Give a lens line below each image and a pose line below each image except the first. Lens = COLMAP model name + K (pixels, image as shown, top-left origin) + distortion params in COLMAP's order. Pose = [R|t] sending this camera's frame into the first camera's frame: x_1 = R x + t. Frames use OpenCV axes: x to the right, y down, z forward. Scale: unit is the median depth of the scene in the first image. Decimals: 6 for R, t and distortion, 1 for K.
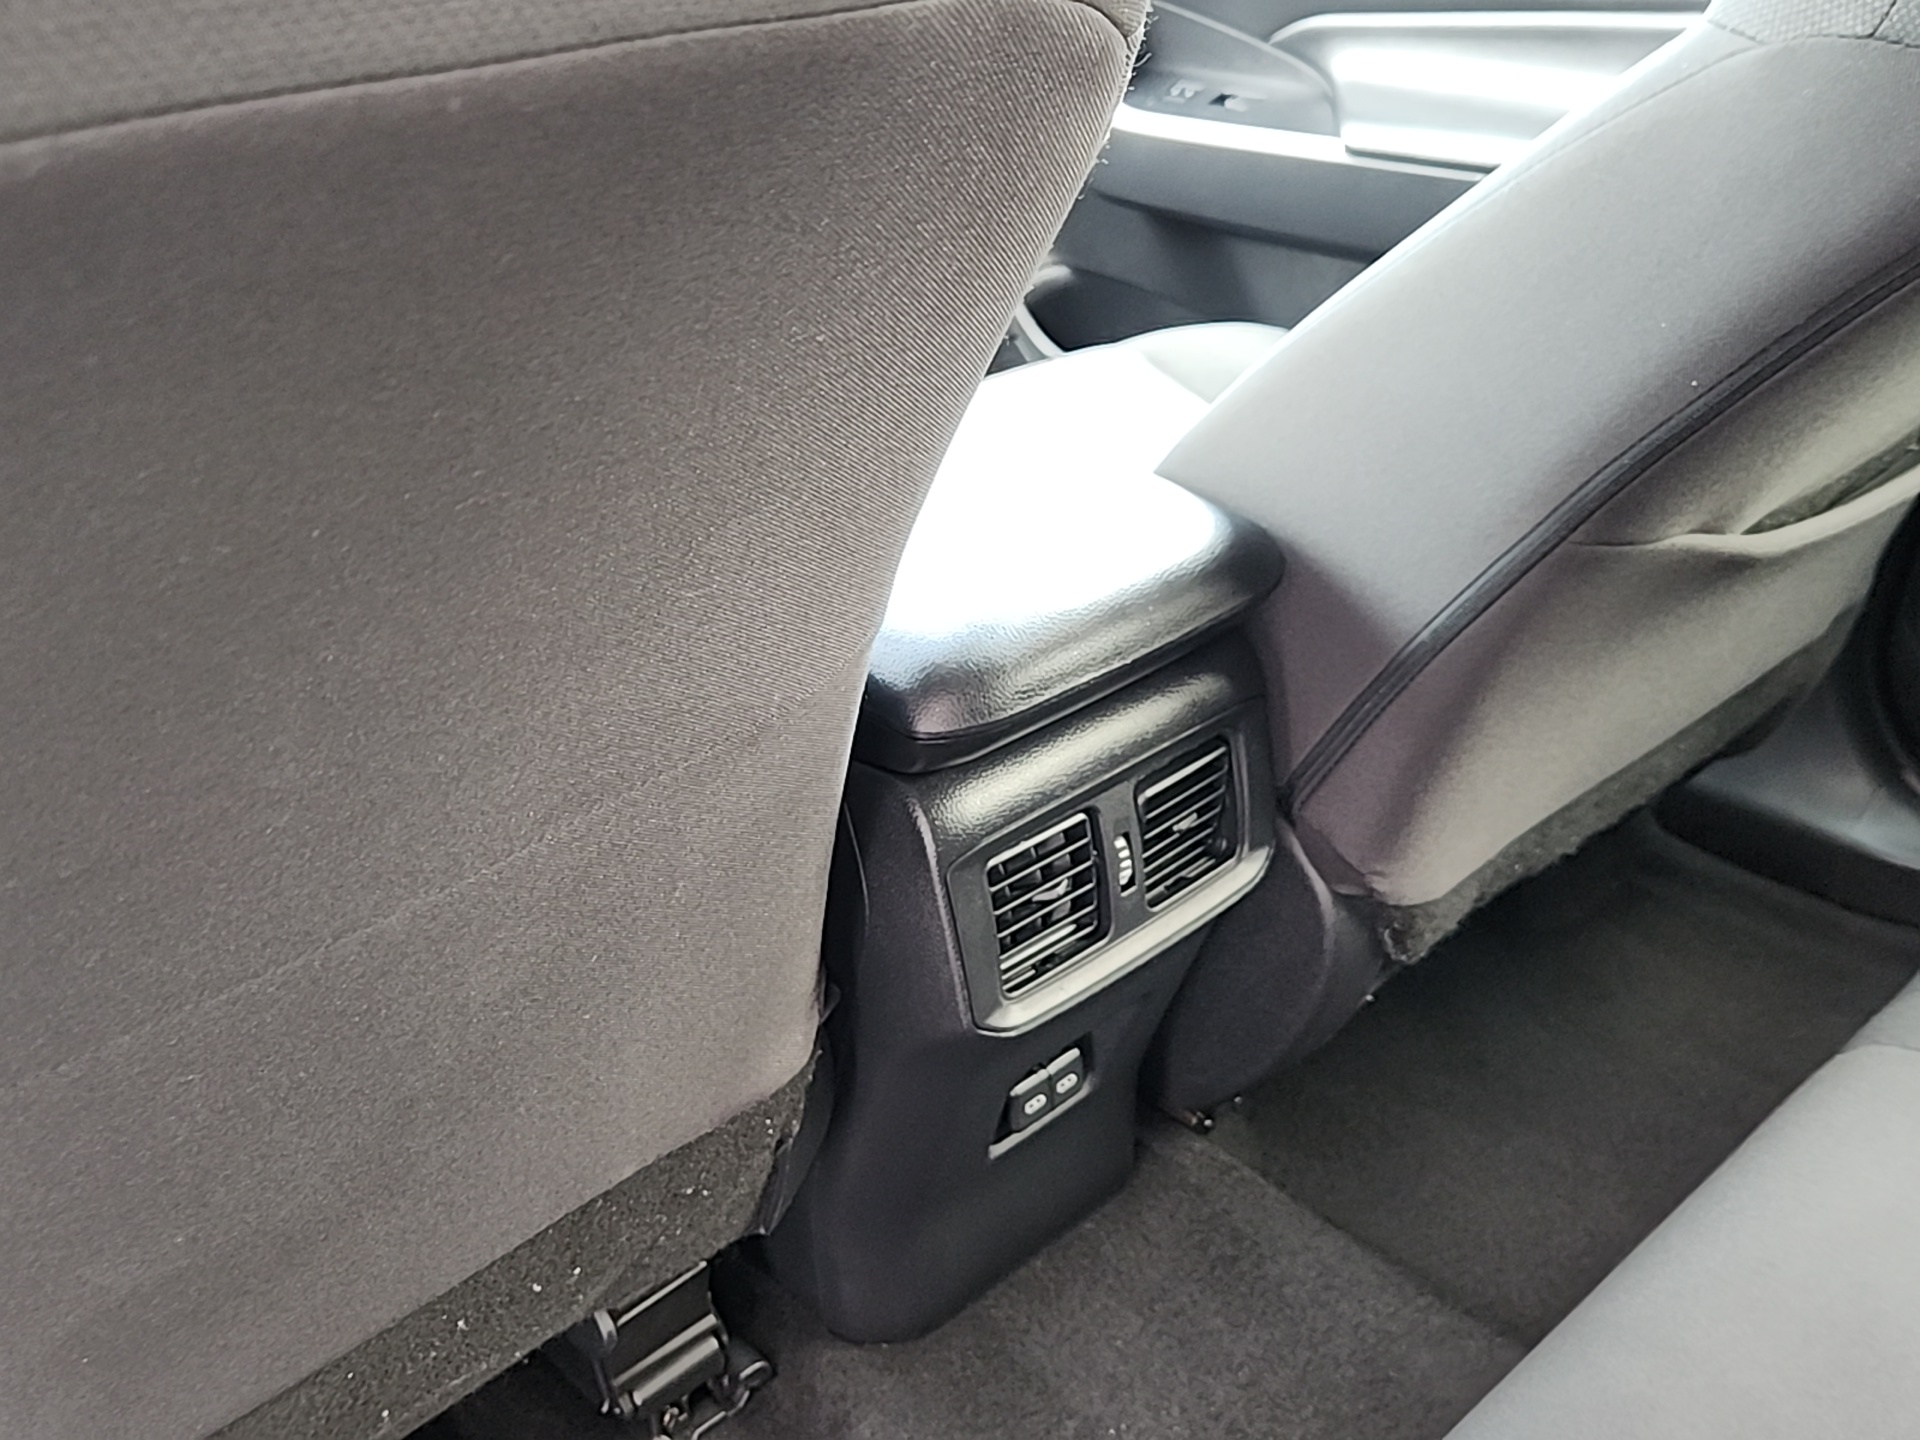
lens RADIAL K [[1682.7, 0, 961.4], [0, 1682.7, 722.2], [0, 0, 1]] dist [0.065008, -0.054669]
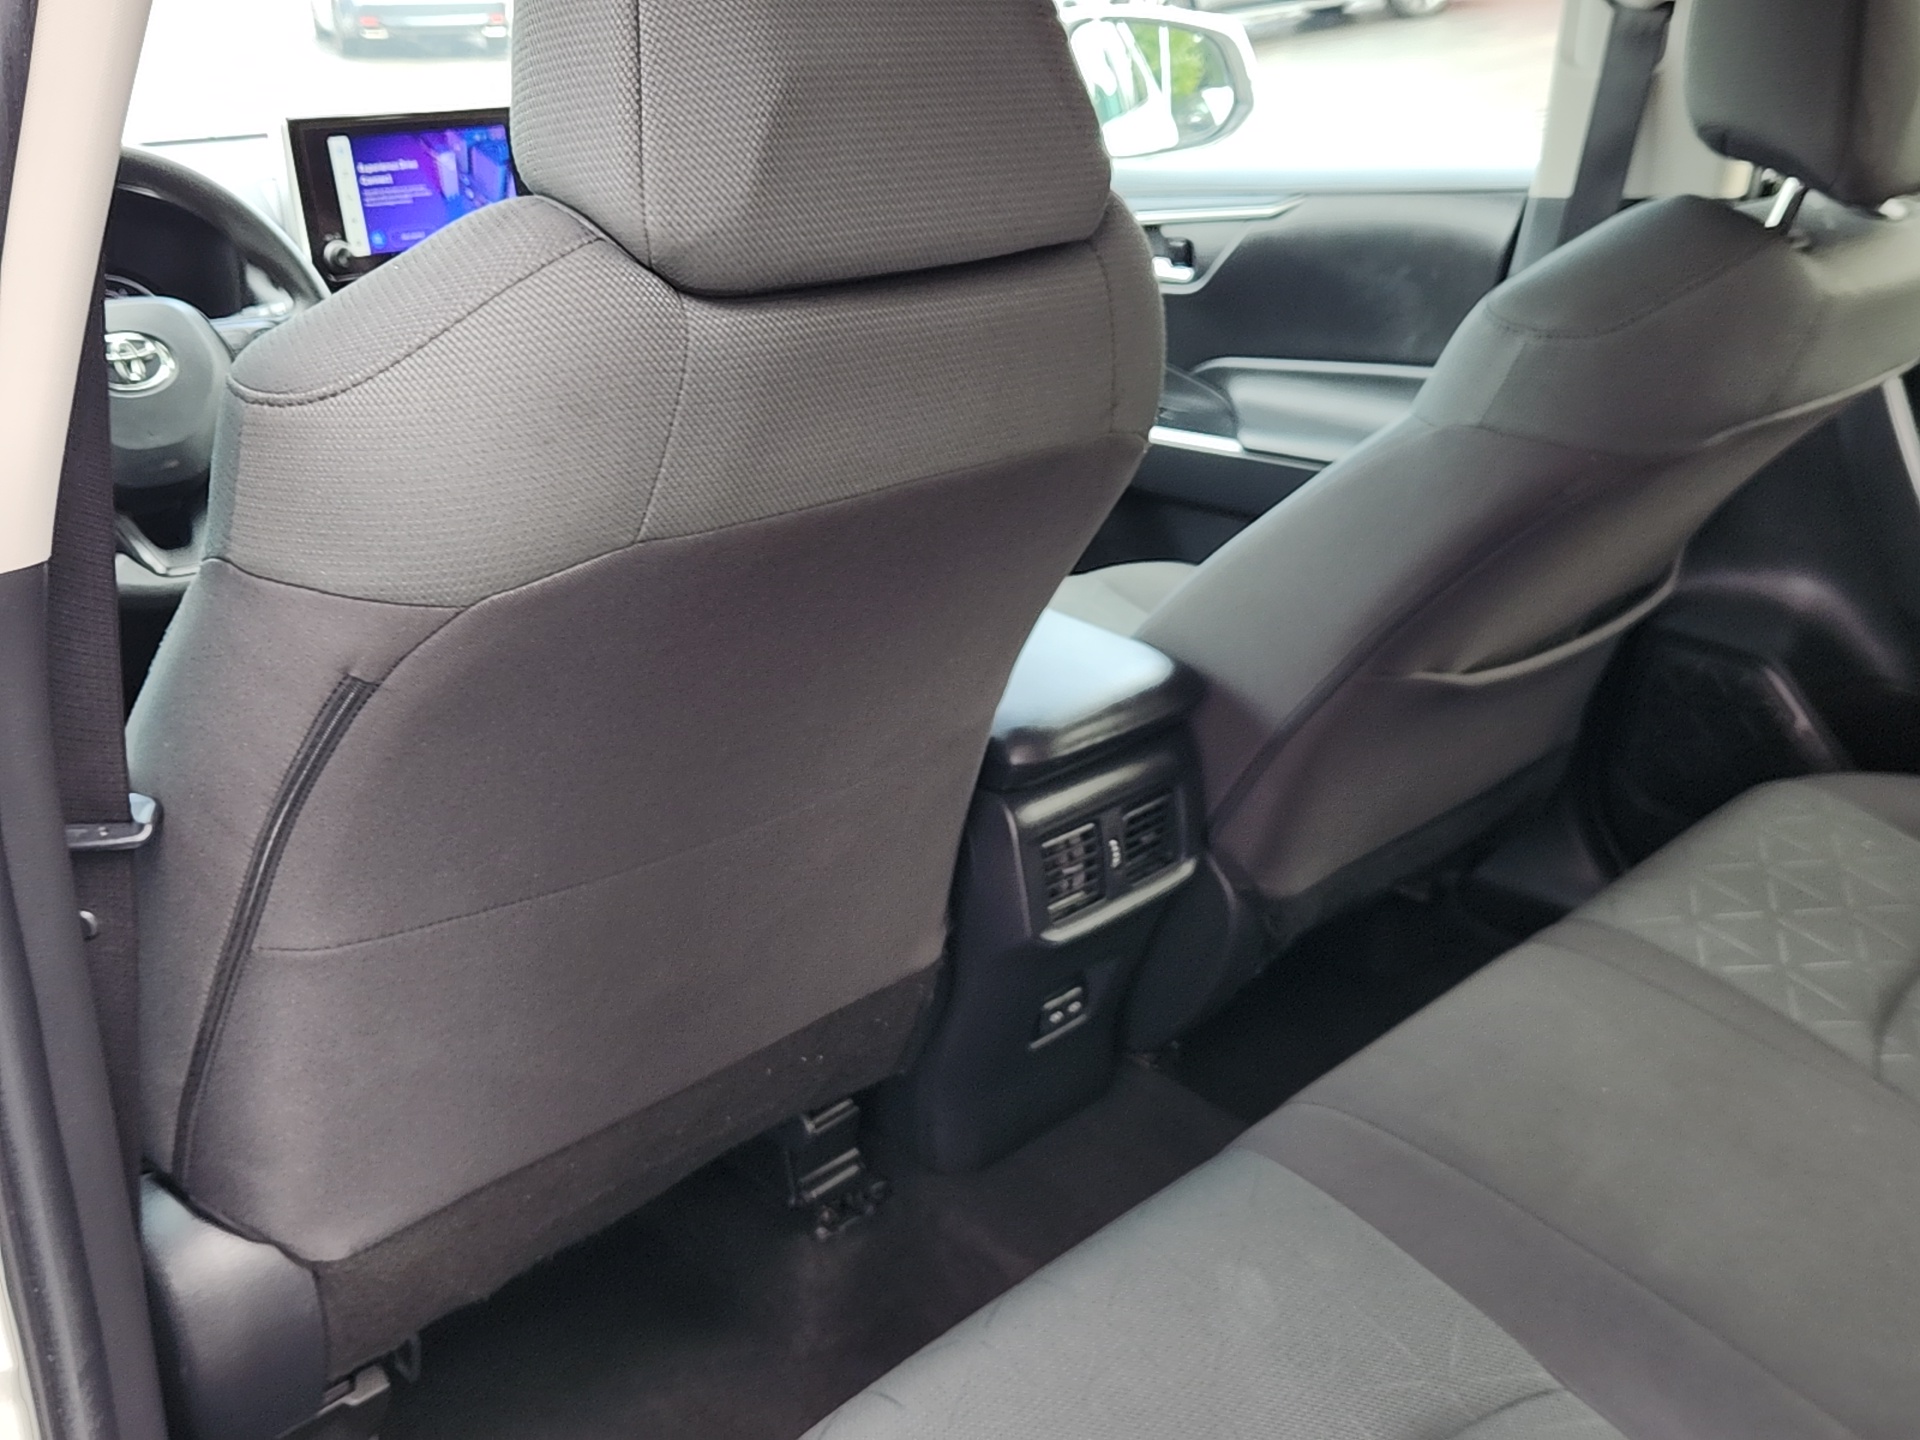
lens RADIAL K [[1682.7, 0, 961.4], [0, 1682.7, 722.2], [0, 0, 1]] dist [0.065008, -0.054669]
pose [[0.998495, 0.016657, 0.052254, -0.151964], [-0.009673, 0.991313, -0.131166, 0.173833], [-0.053985, 0.130463, 0.989982, -0.716164]]
